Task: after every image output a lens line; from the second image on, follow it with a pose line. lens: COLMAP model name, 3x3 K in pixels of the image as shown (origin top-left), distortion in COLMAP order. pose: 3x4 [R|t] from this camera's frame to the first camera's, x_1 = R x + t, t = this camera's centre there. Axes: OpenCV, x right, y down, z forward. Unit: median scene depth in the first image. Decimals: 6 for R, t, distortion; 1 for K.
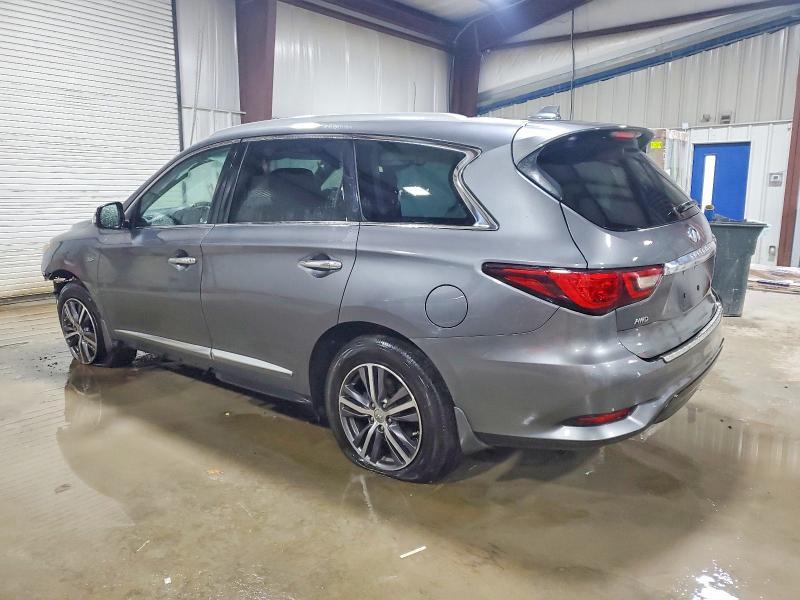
lens RADIAL K [[604.6, 0, 399.1], [0, 604.6, 300.9], [0, 0, 1]] dist [0.007298, 0.009027]
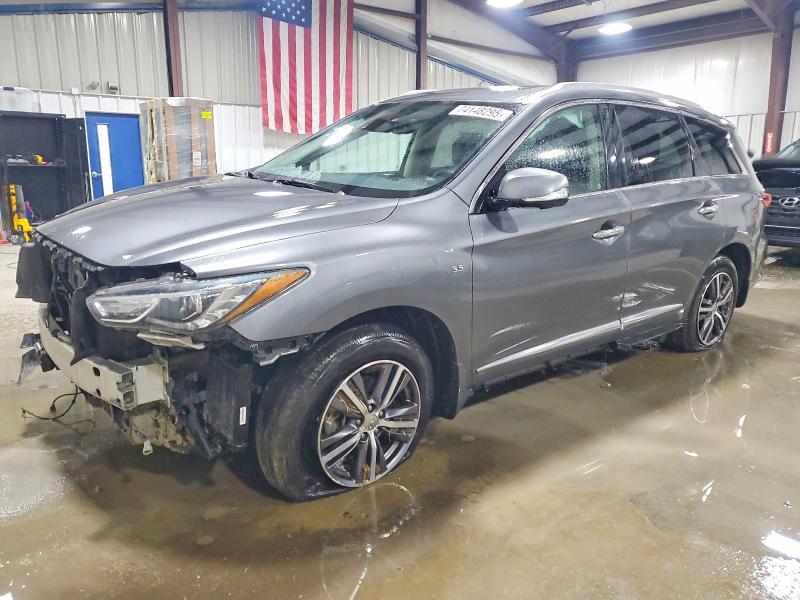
lens RADIAL K [[604.6, 0, 399.1], [0, 604.6, 300.9], [0, 0, 1]] dist [0.007298, 0.009027]
pose [[0.199280, -0.208167, 0.957577, -0.410165], [0.165018, 0.970351, 0.176602, -0.057307], [-0.965948, 0.122824, 0.227723, 0.351278]]
